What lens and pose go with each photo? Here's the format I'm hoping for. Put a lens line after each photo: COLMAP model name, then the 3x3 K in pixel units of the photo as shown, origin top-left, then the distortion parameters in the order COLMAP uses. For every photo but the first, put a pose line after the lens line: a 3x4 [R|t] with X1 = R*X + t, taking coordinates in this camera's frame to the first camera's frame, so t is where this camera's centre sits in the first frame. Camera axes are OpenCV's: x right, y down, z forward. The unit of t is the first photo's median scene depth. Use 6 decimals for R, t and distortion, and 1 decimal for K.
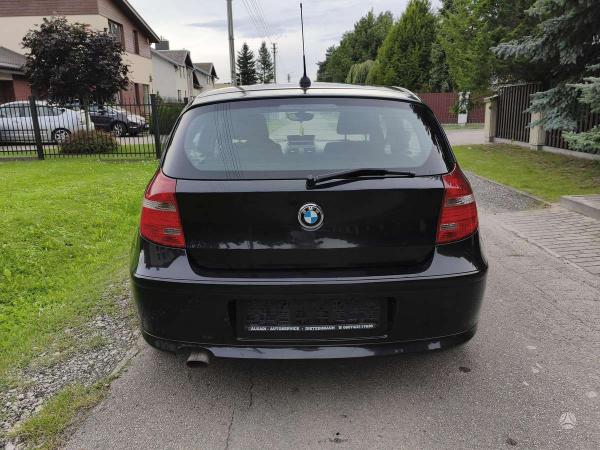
lens RADIAL K [[464.3, 0, 300.0], [0, 464.3, 225.0], [0, 0, 1]] dist [-0.005568, -0.006234]
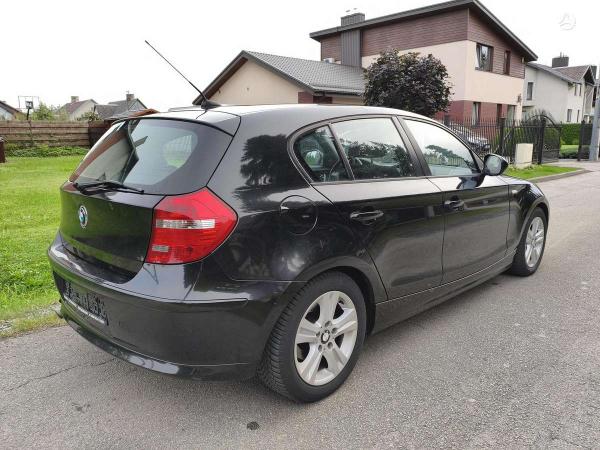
lens RADIAL K [[464.3, 0, 300.0], [0, 464.3, 225.0], [0, 0, 1]] dist [-0.005568, -0.006234]
pose [[0.693593, 0.145609, -0.705498, 0.167147], [-0.176029, 0.983927, 0.030017, -0.017356], [0.698529, 0.103369, 0.708076, 0.069291]]
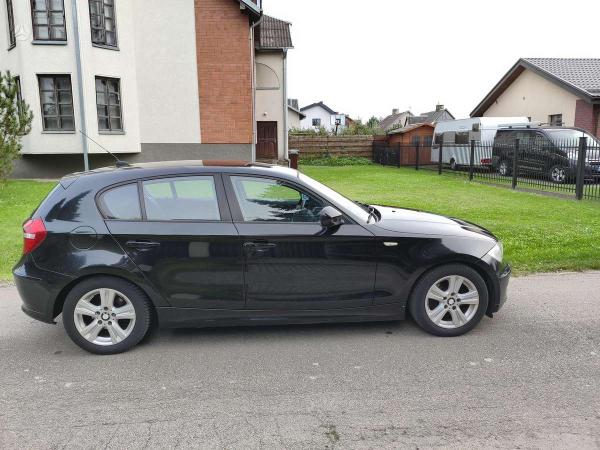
lens RADIAL K [[464.3, 0, 300.0], [0, 464.3, 225.0], [0, 0, 1]] dist [-0.005568, -0.006234]
pose [[0.083509, 0.182994, -0.979561, 0.321201], [-0.228769, 0.960261, 0.159885, -0.092415], [0.969892, 0.210741, 0.122054, 0.258859]]
